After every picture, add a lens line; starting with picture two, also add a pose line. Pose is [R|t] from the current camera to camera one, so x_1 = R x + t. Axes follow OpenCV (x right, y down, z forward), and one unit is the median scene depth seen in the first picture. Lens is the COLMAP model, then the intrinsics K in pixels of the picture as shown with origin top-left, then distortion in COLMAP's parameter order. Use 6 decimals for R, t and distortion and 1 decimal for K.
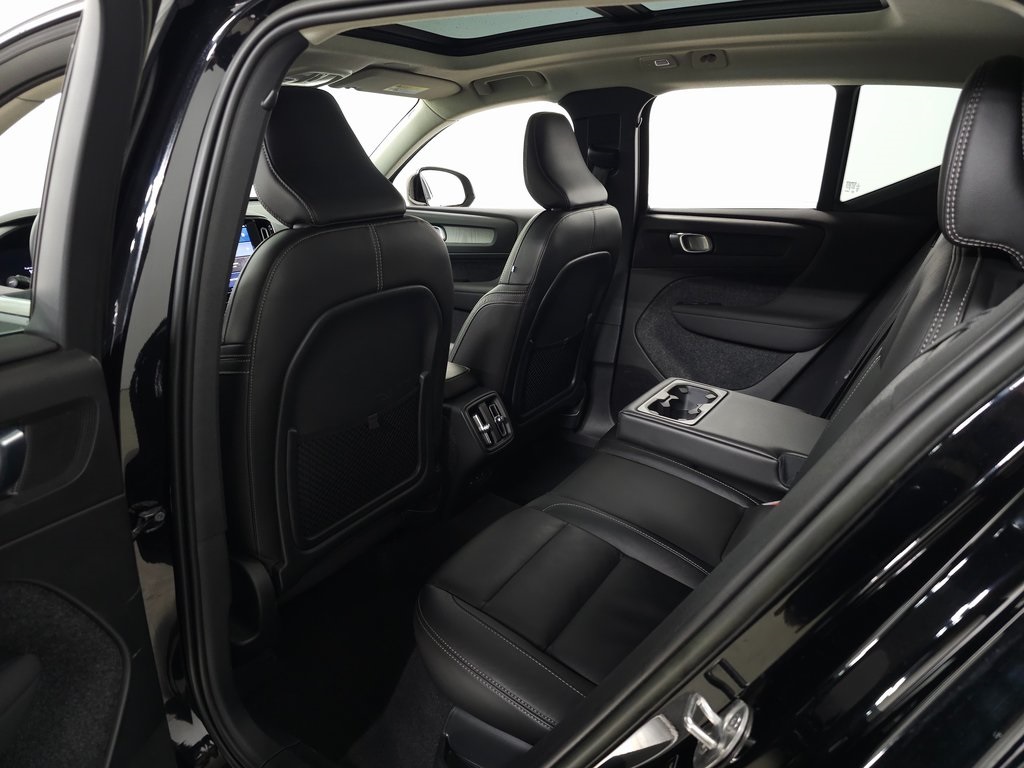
lens RADIAL K [[680.8, 0, 512.0], [0, 680.8, 384.0], [0, 0, 1]] dist [0.049370, -0.051162]
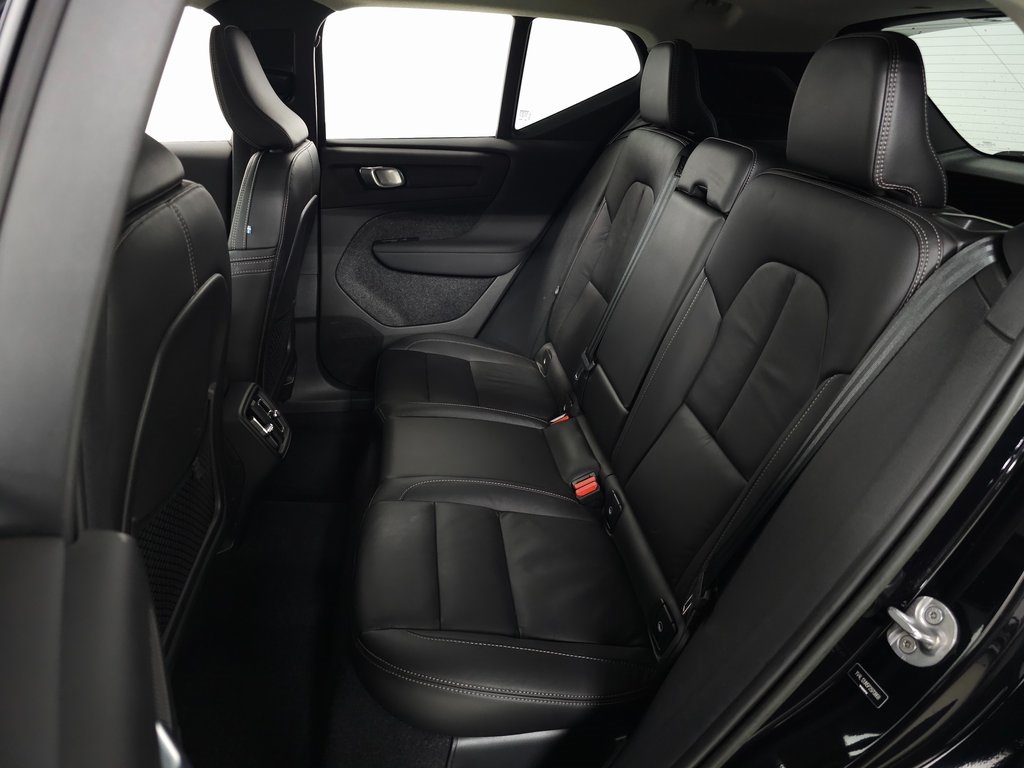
lens RADIAL K [[680.8, 0, 512.0], [0, 680.8, 384.0], [0, 0, 1]] dist [0.049370, -0.051162]
pose [[0.773886, -0.250223, 0.581797, -0.229807], [0.179347, 0.967622, 0.177600, -0.067606], [-0.607400, -0.033099, 0.793707, 0.134788]]
